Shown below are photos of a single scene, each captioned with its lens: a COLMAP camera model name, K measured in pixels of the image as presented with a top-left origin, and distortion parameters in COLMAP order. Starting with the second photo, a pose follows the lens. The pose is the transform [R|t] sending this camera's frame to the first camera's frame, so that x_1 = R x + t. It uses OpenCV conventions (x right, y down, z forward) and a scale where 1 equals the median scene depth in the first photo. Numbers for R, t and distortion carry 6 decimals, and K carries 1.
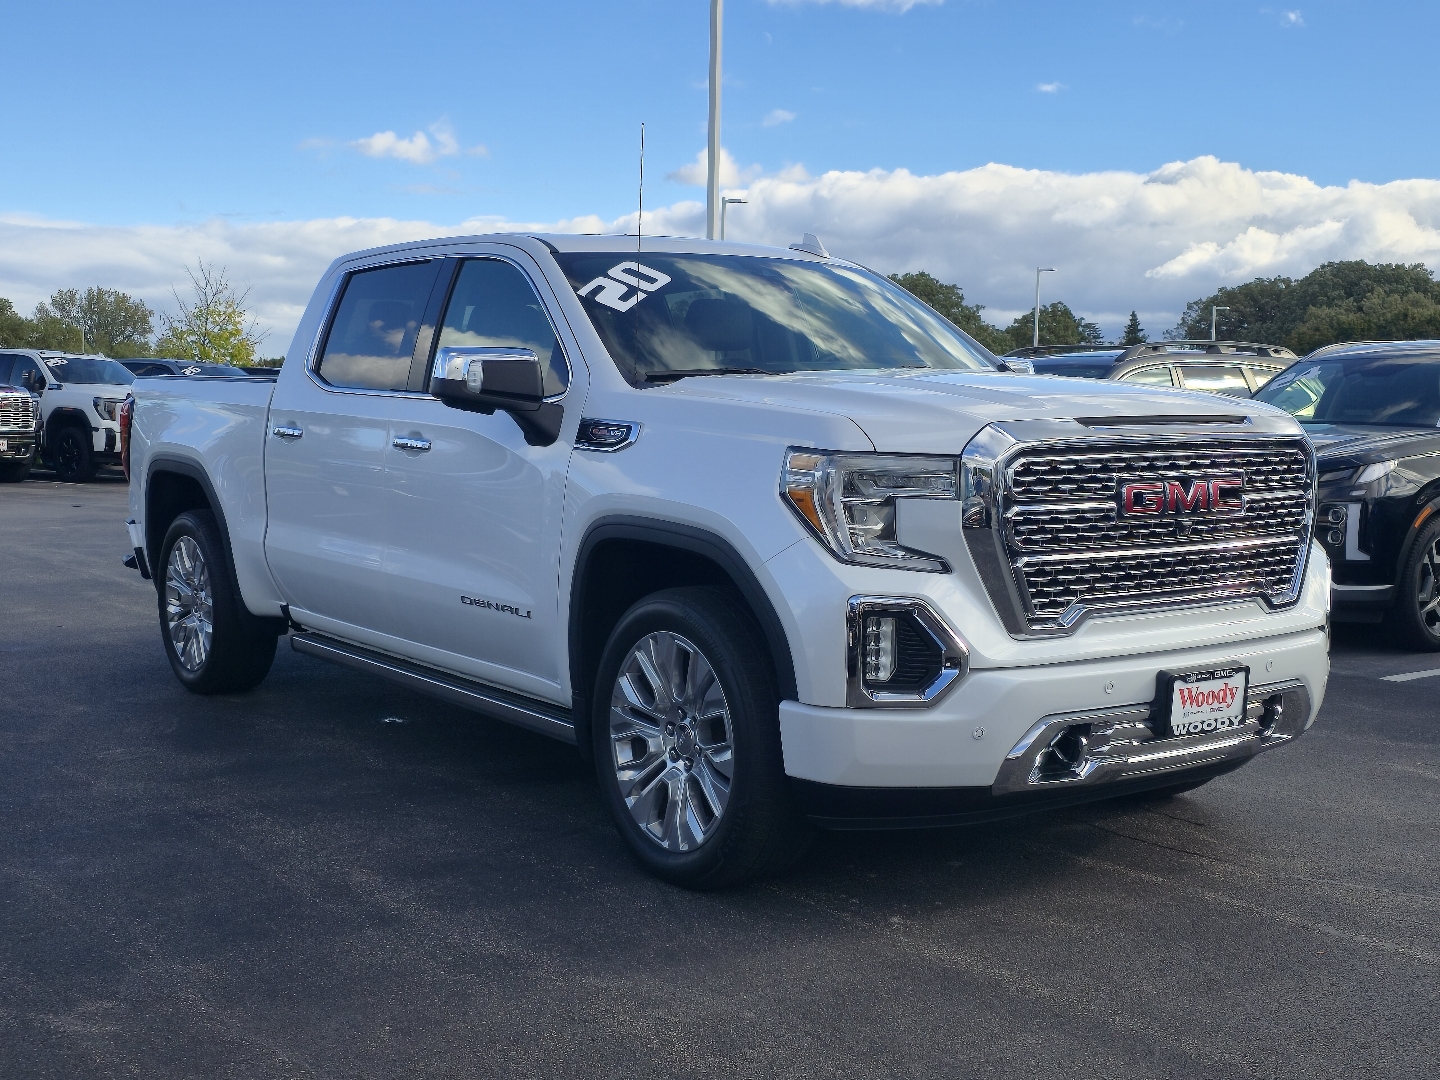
lens RADIAL K [[1795.6, 0, 720.0], [0, 1795.6, 540.0], [0, 0, 1]] dist [0.111899, -0.094310]
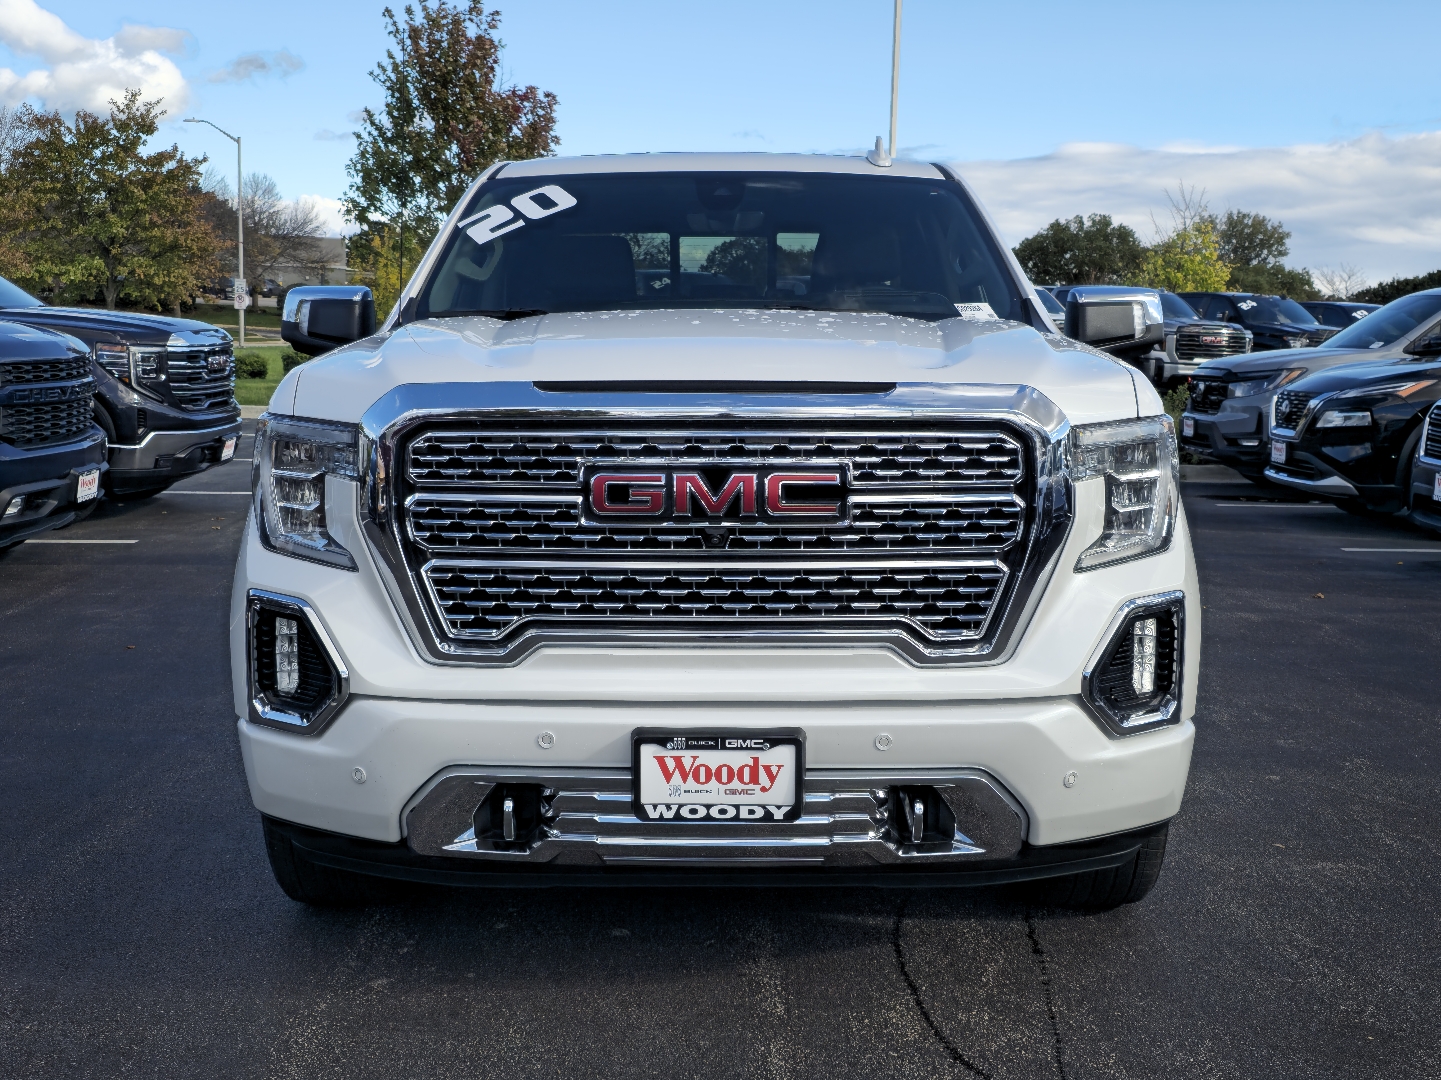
lens RADIAL K [[1796.8, 0, 720.5], [0, 1796.8, 540.0], [0, 0, 1]] dist [0.111899, -0.094310]
pose [[0.798376, 0.076406, -0.597292, 0.690558], [-0.051053, 0.996935, 0.059288, -0.048407], [0.599991, -0.016840, 0.799830, 0.426433]]
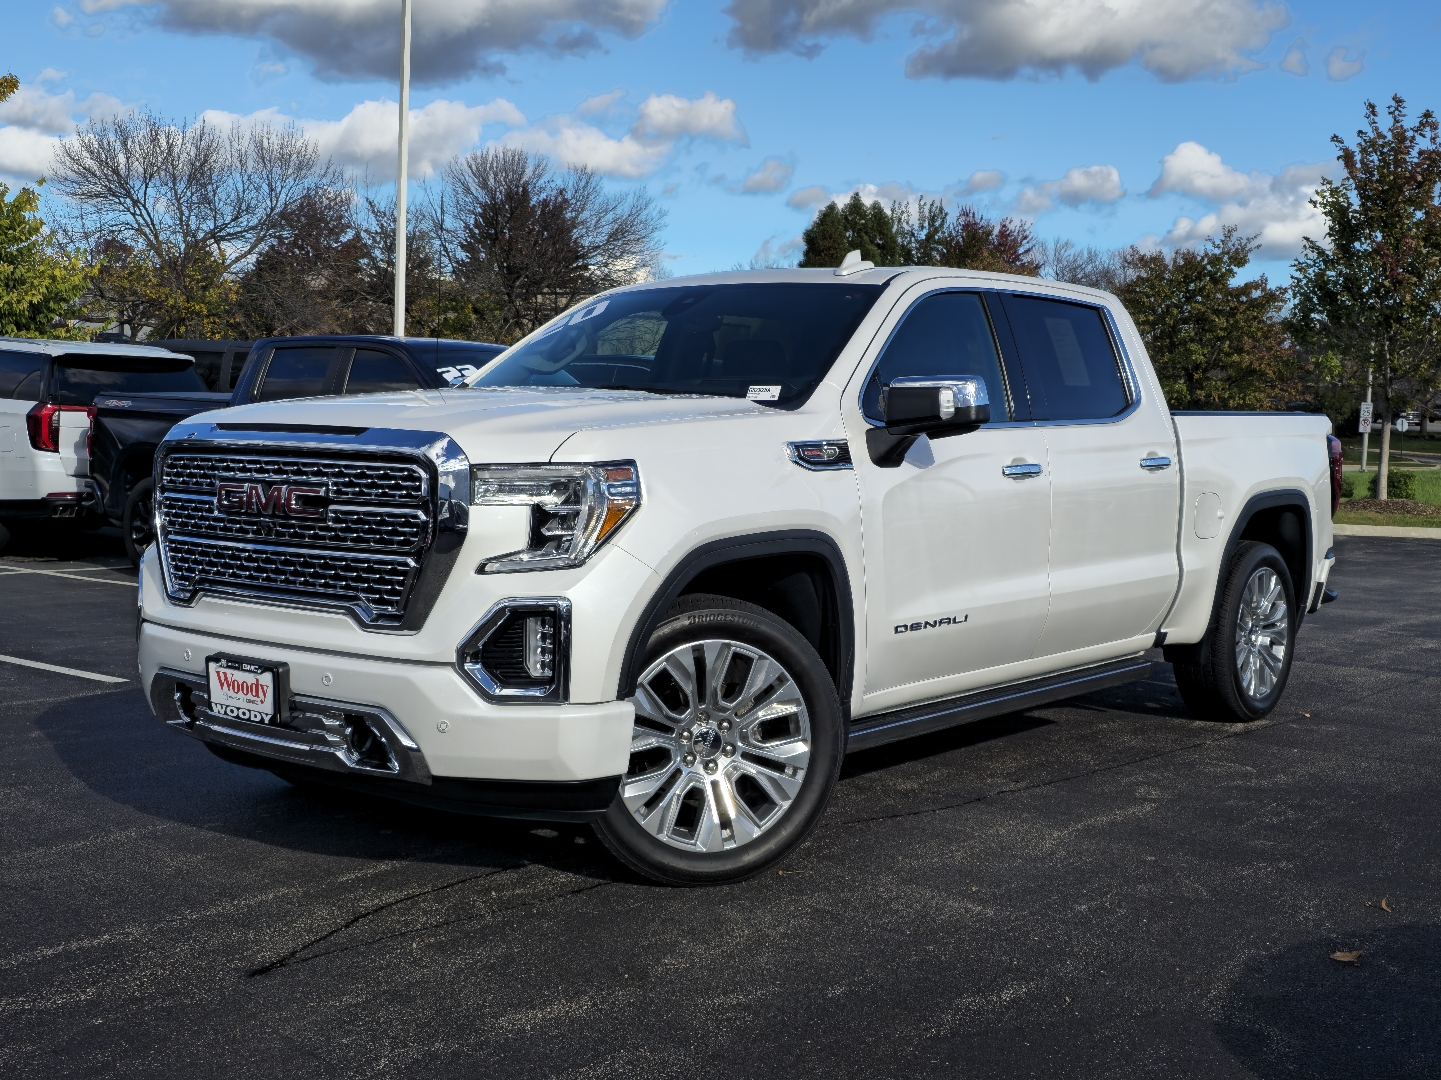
lens RADIAL K [[1796.8, 0, 720.5], [0, 1796.8, 540.0], [0, 0, 1]] dist [0.111899, -0.094310]
pose [[0.228152, 0.066548, -0.971348, 1.358898], [-0.102723, 0.993738, 0.043954, -0.074400], [0.968191, 0.089752, 0.233560, 1.013377]]
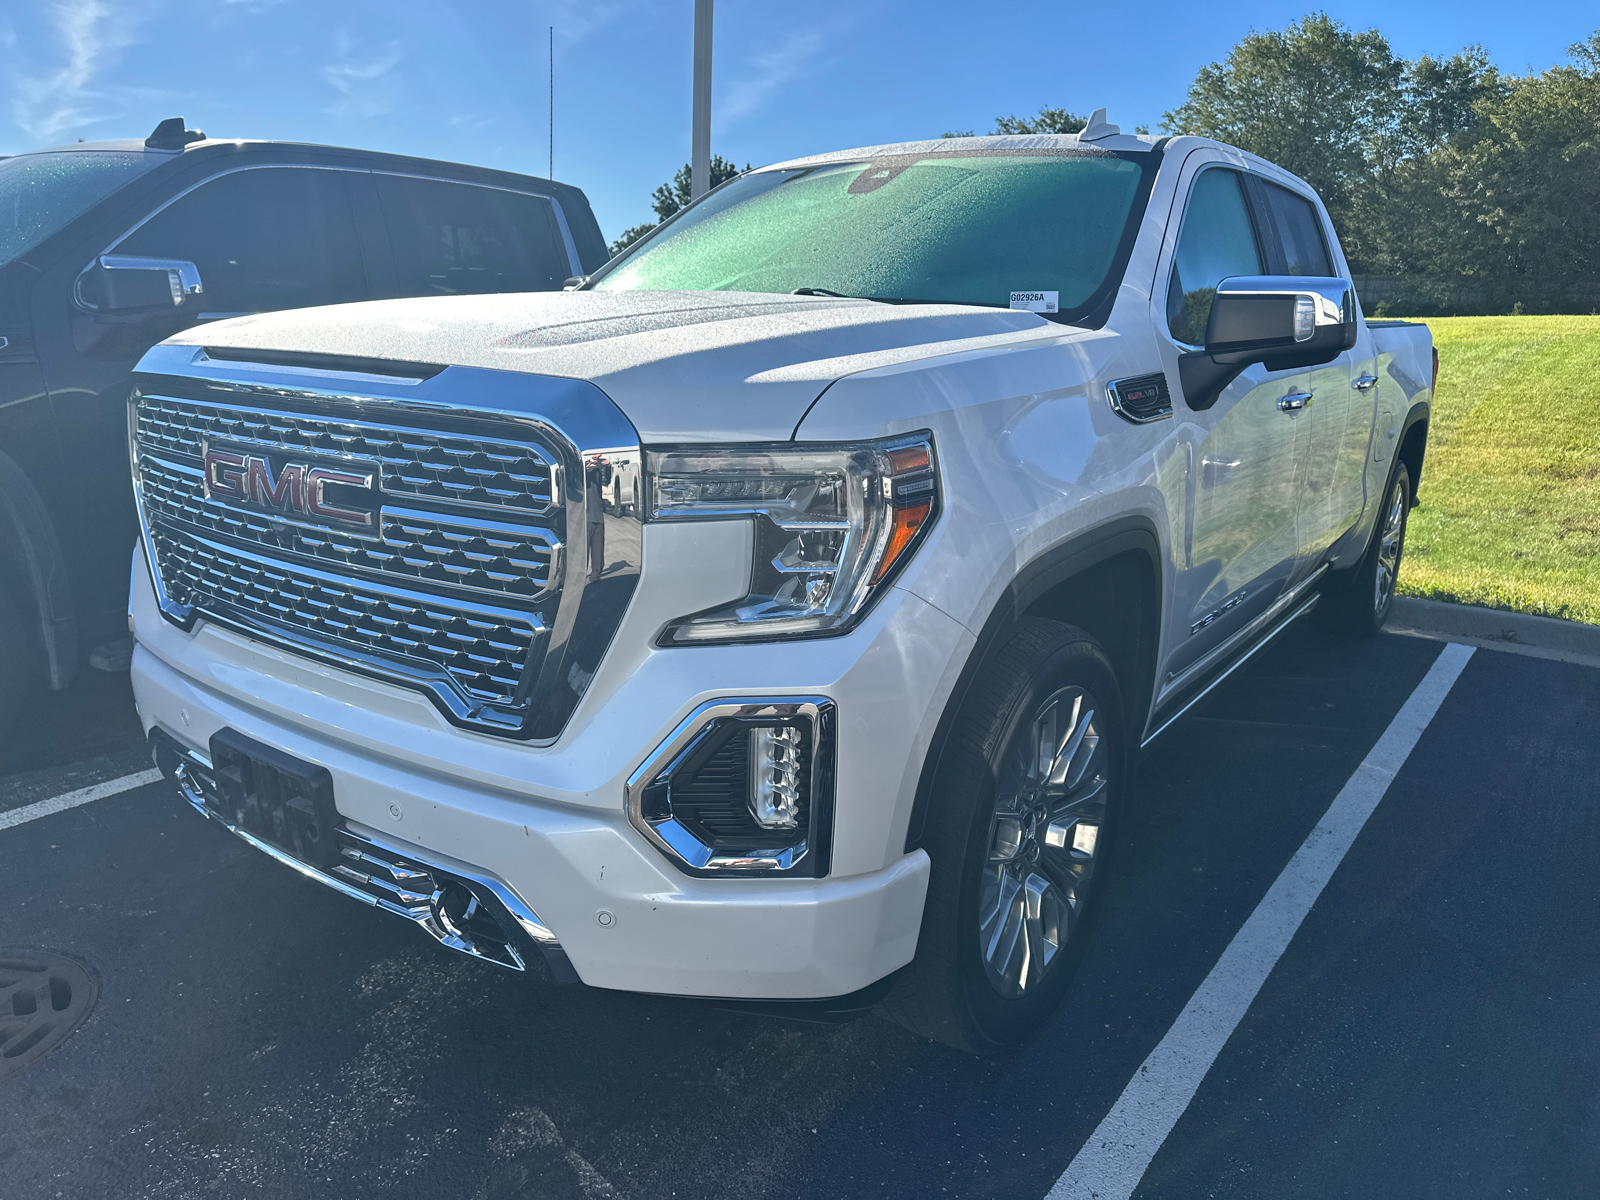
lens RADIAL K [[1097.4, 0, 800.4], [0, 1097.4, 603.6], [0, 0, 1]] dist [0.076752, -0.075069]
pose [[0.292068, 0.241731, -0.925344, 0.674626], [-0.109280, 0.969629, 0.218808, -0.087719], [0.950134, 0.037215, 0.309614, 1.055141]]
